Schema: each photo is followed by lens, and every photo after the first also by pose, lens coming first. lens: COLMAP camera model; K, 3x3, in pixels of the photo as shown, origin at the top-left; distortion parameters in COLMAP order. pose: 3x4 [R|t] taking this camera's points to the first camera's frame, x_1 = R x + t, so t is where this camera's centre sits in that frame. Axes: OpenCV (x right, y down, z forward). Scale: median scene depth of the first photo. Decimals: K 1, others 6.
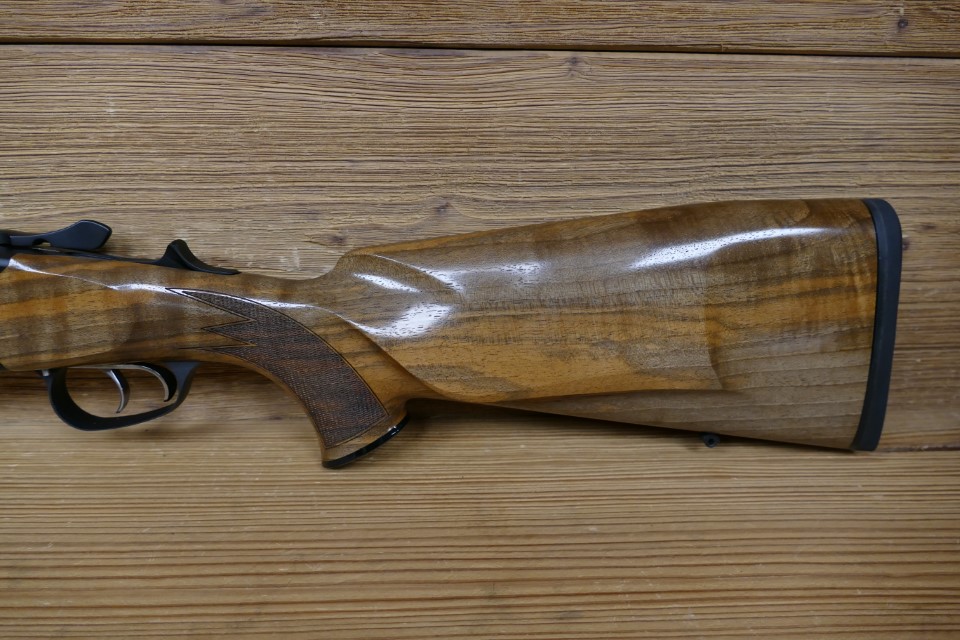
lens RADIAL K [[674.3, 0, 480.3], [0, 674.3, 320.0], [0, 0, 1]] dist [-0.021674, -0.004567]
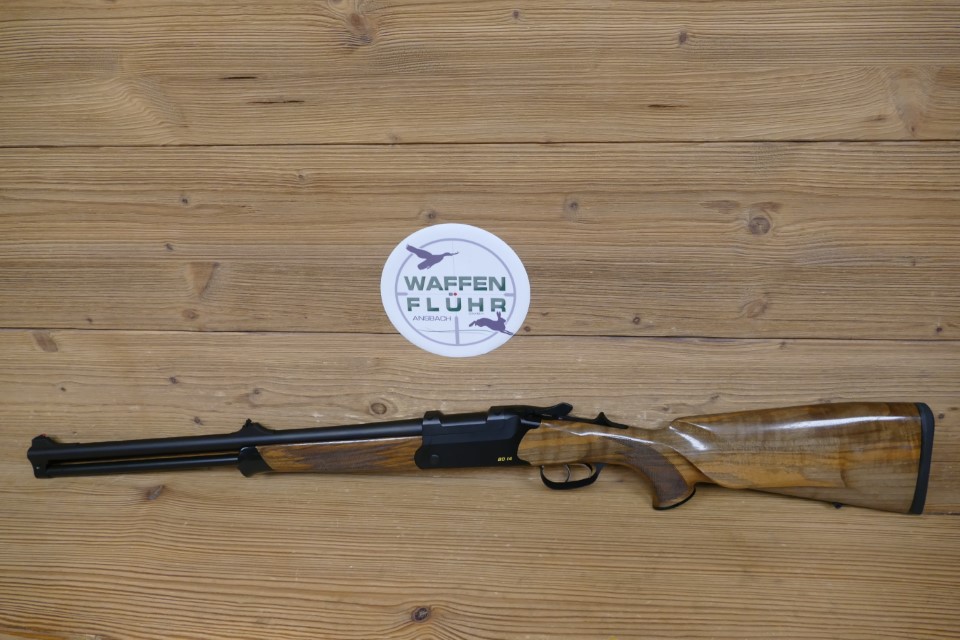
lens RADIAL K [[674.3, 0, 477.8], [0, 674.3, 316.9], [0, 0, 1]] dist [-0.021674, -0.004567]
pose [[0.990109, 0.021423, -0.138657, -0.565965], [-0.016219, 0.999125, 0.038560, -0.539640], [0.139362, -0.035929, 0.989589, -1.379140]]
